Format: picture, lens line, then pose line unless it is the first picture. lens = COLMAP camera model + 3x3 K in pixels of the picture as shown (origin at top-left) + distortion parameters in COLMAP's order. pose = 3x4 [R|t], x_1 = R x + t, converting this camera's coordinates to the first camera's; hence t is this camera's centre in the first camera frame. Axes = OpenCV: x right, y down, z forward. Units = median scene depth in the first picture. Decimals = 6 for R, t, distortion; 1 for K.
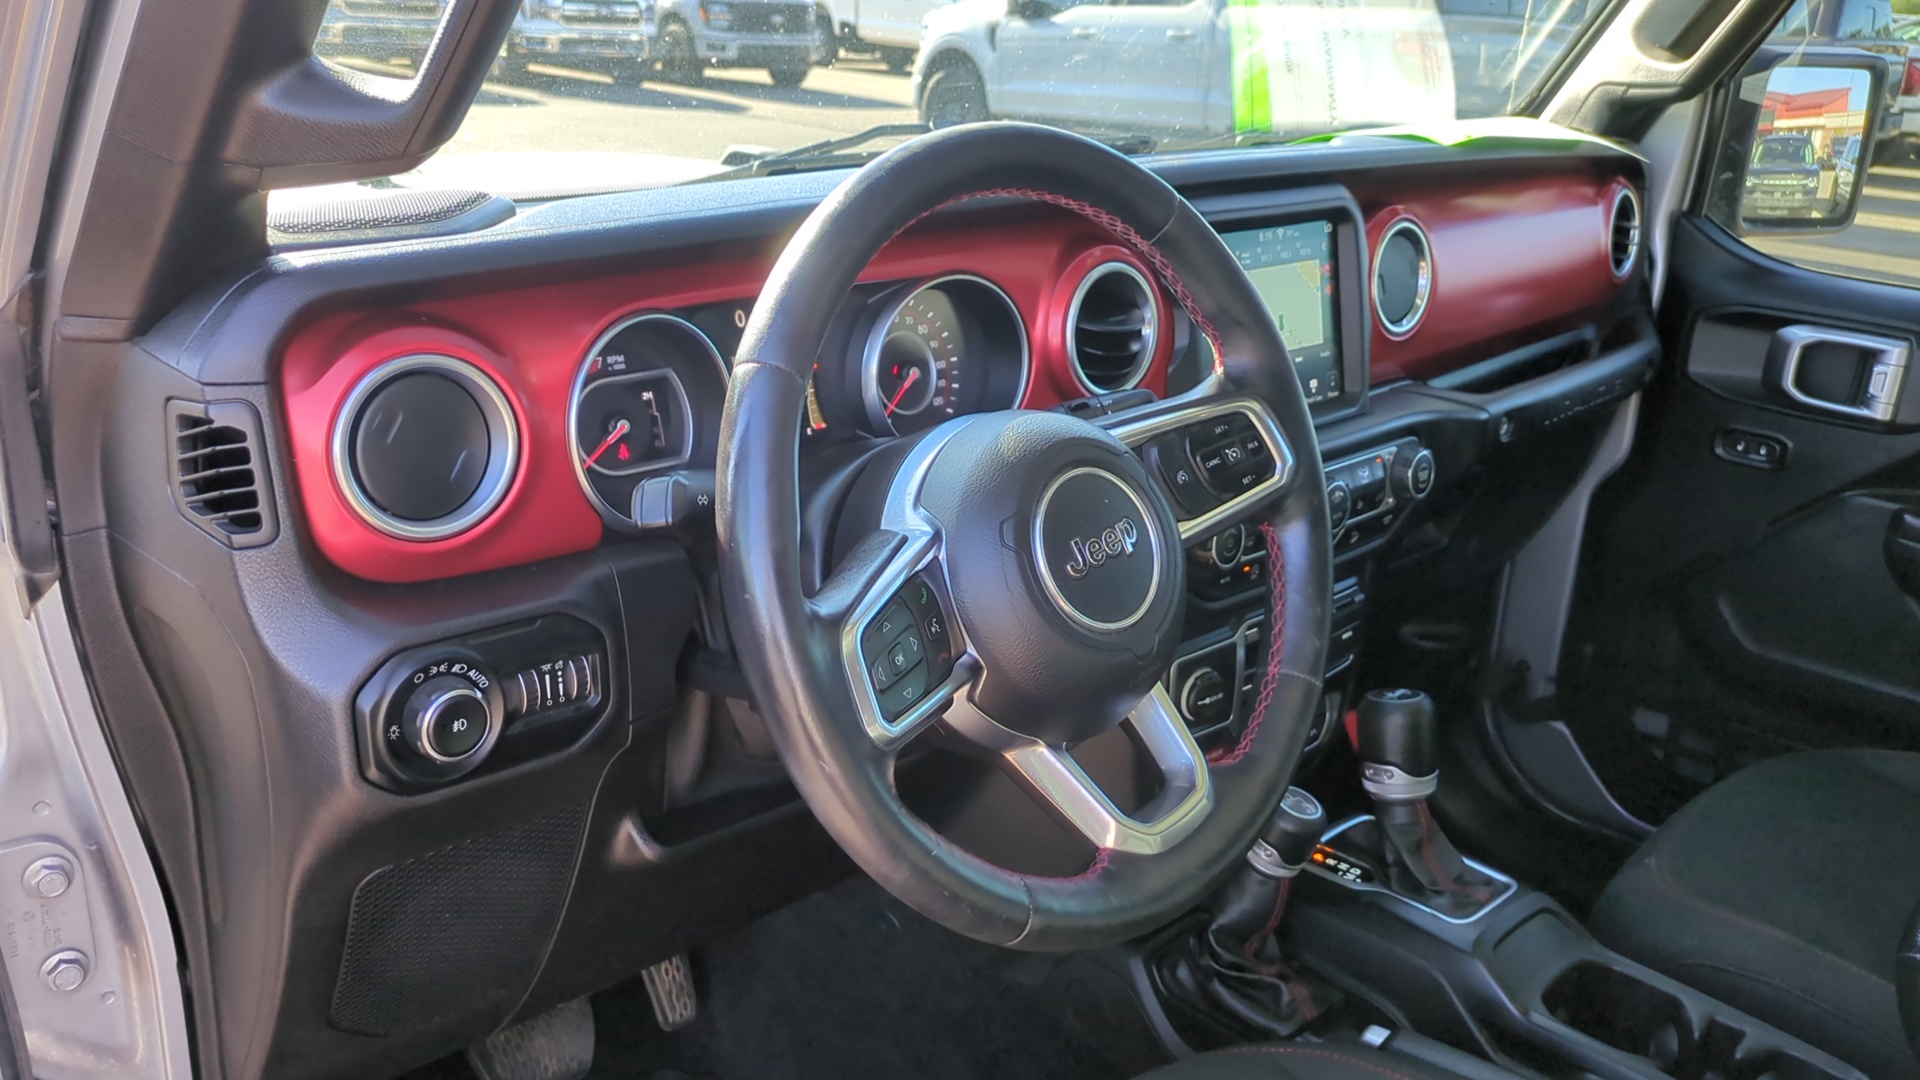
lens RADIAL K [[1647.3, 0, 968.1], [0, 1647.3, 545.2], [0, 0, 1]] dist [0.065115, -0.086264]
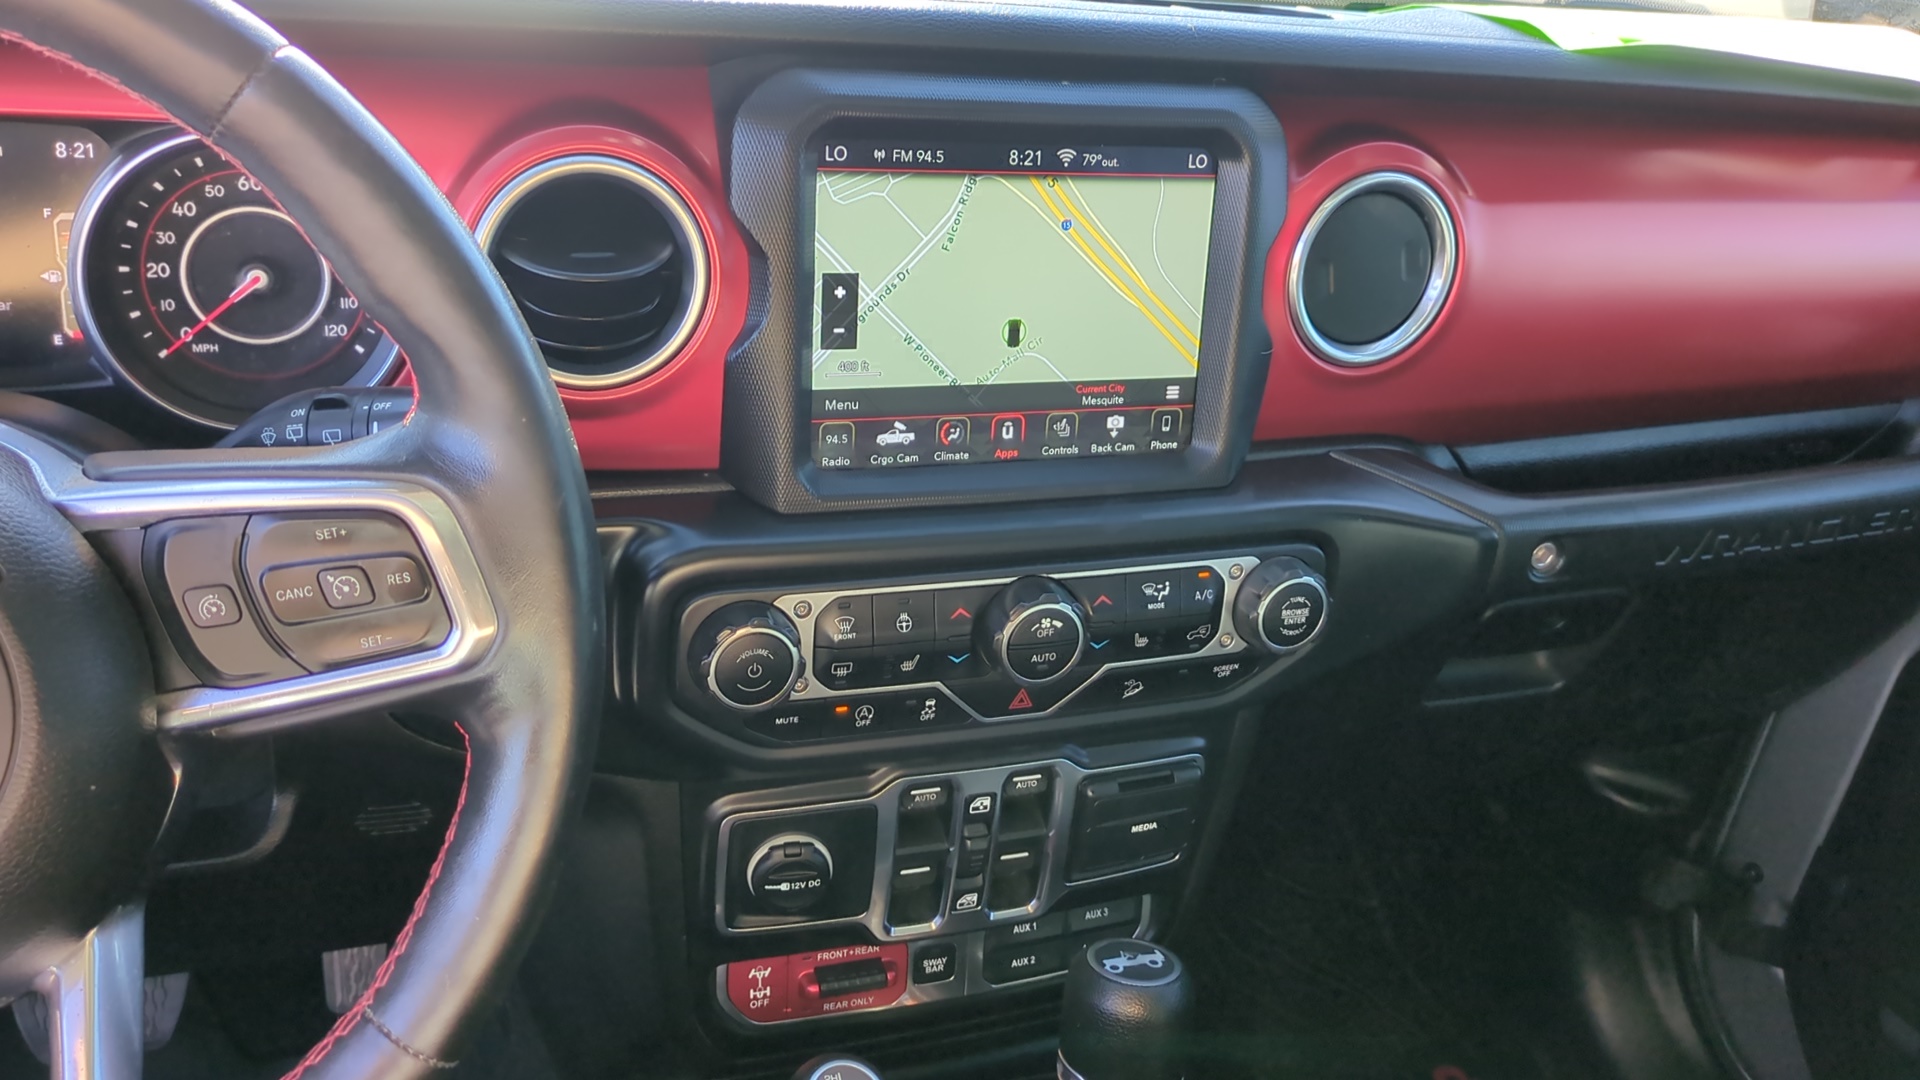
lens RADIAL K [[1678.6, 0, 975.6], [0, 1678.6, 522.1], [0, 0, 1]] dist [0.034067, -0.026497]
pose [[0.911920, 0.248324, -0.326707, 0.428793], [-0.212696, 0.966862, 0.141205, -0.159742], [0.350945, -0.059278, 0.934518, 0.497622]]
